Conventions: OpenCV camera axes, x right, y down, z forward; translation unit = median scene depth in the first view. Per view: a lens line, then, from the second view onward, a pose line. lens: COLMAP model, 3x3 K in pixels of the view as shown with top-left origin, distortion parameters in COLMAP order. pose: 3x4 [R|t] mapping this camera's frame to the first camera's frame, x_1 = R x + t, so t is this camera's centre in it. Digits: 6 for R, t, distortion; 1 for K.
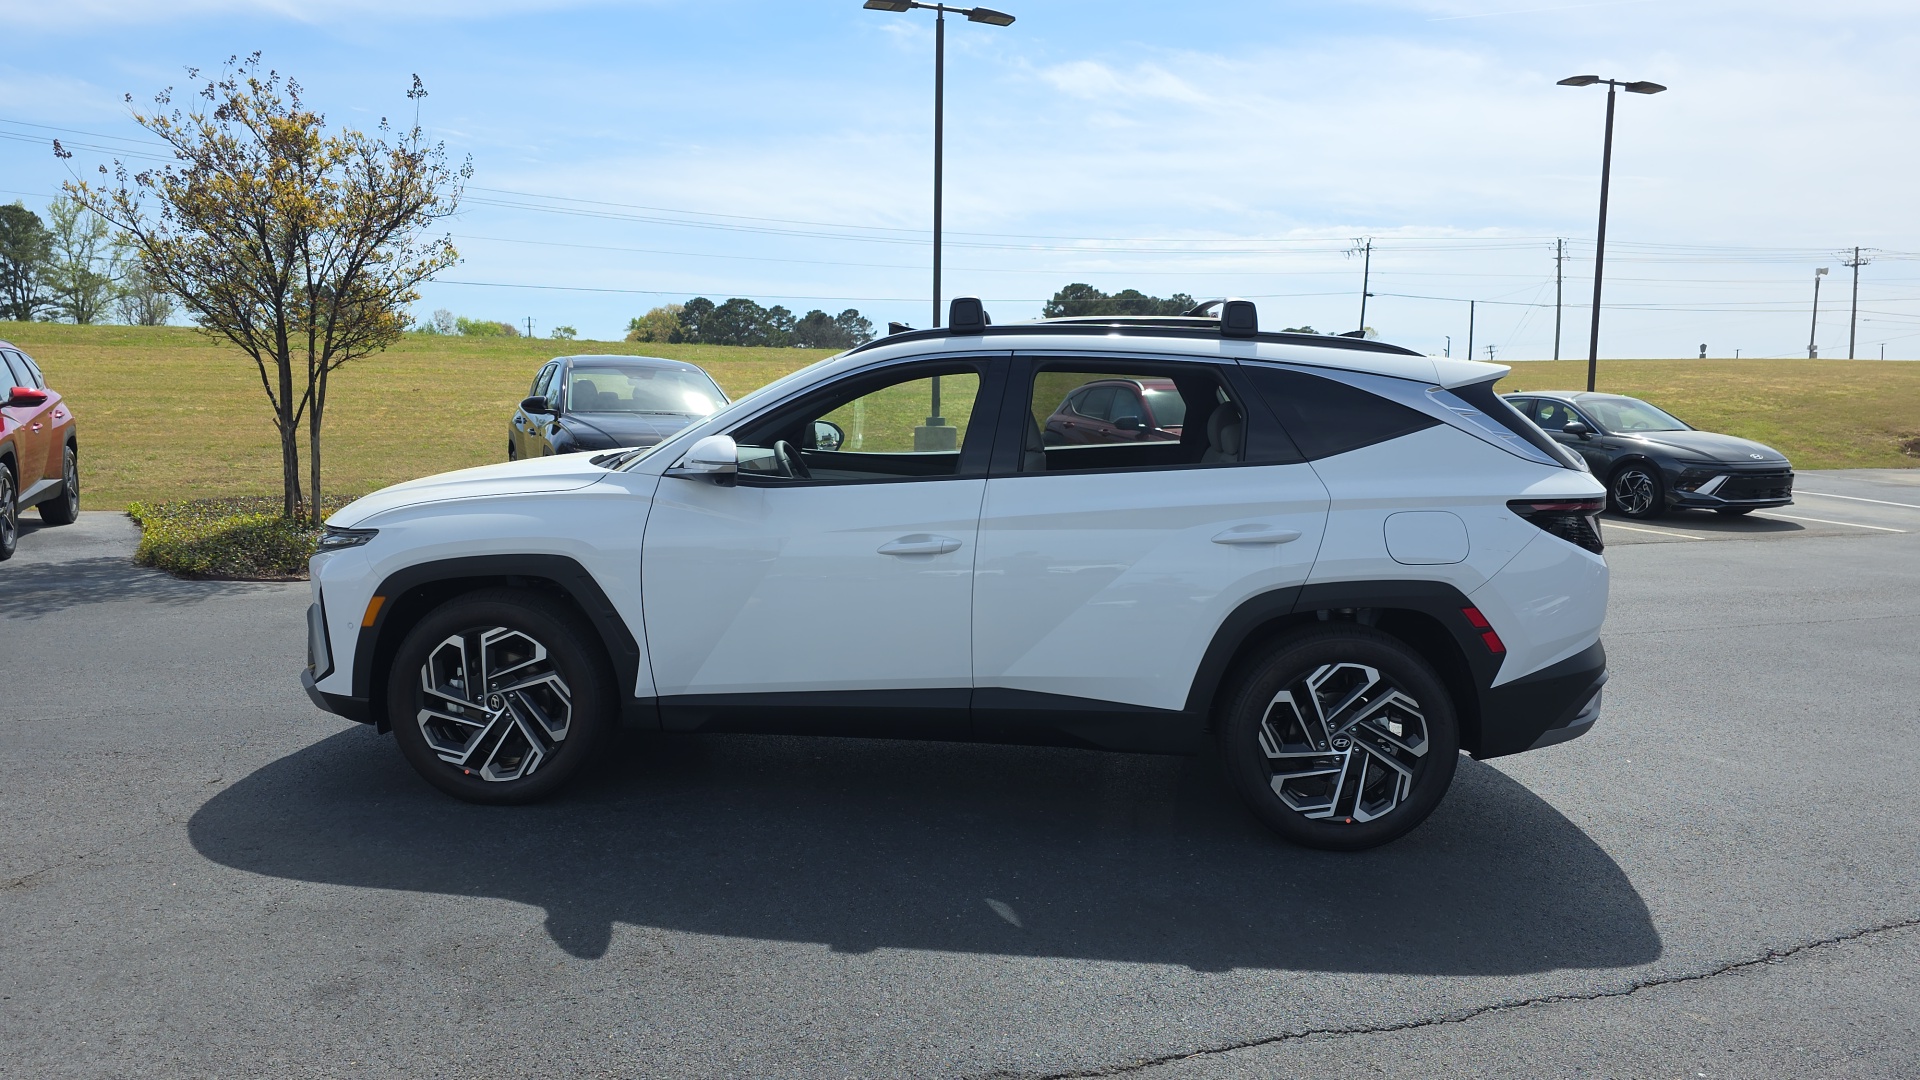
lens RADIAL K [[1273.9, 0, 890.0], [0, 1273.9, 533.2], [0, 0, 1]] dist [0.069471, -0.069344]
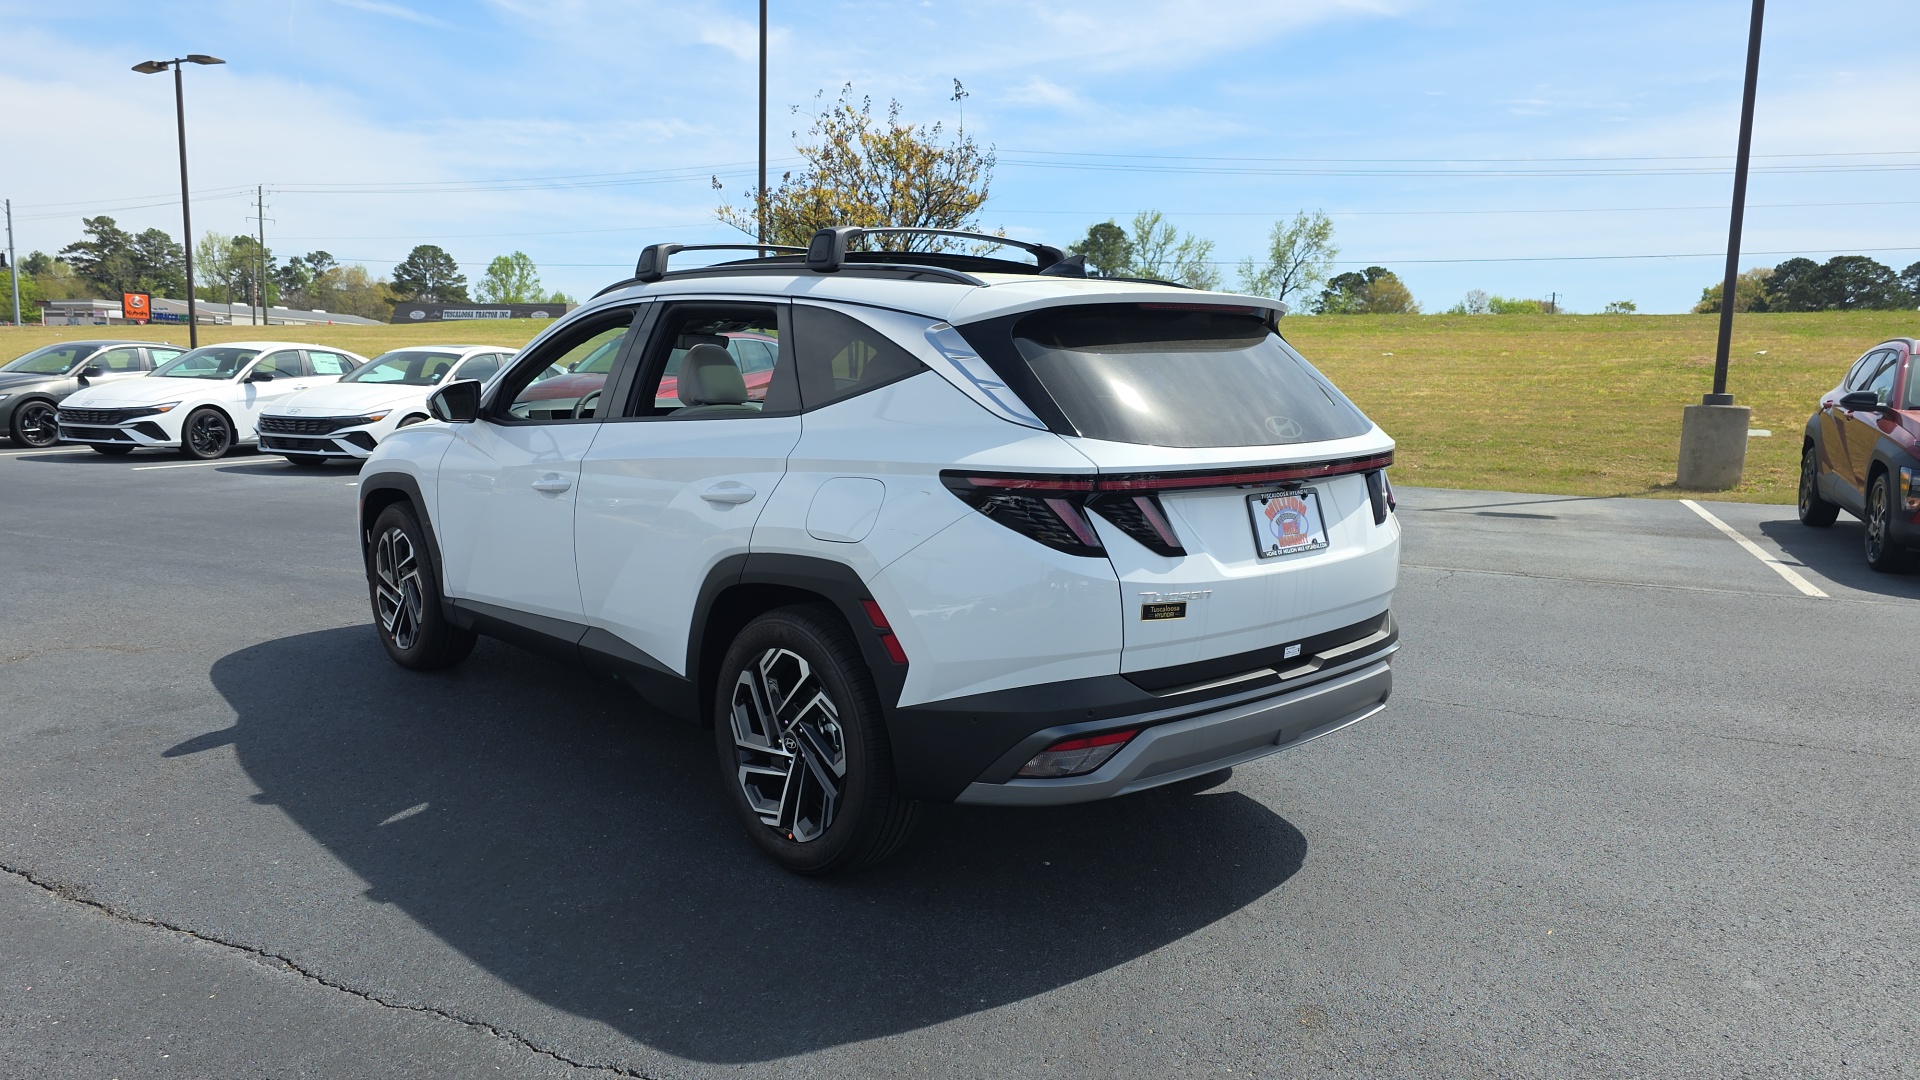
lens RADIAL K [[1273.9, 0, 890.0], [0, 1273.9, 533.2], [0, 0, 1]] dist [0.069471, -0.069344]
pose [[0.708106, 0.085744, -0.700881, 0.950148], [-0.078188, 0.996017, 0.042856, -0.016780], [0.701764, 0.024454, 0.711990, 0.425384]]
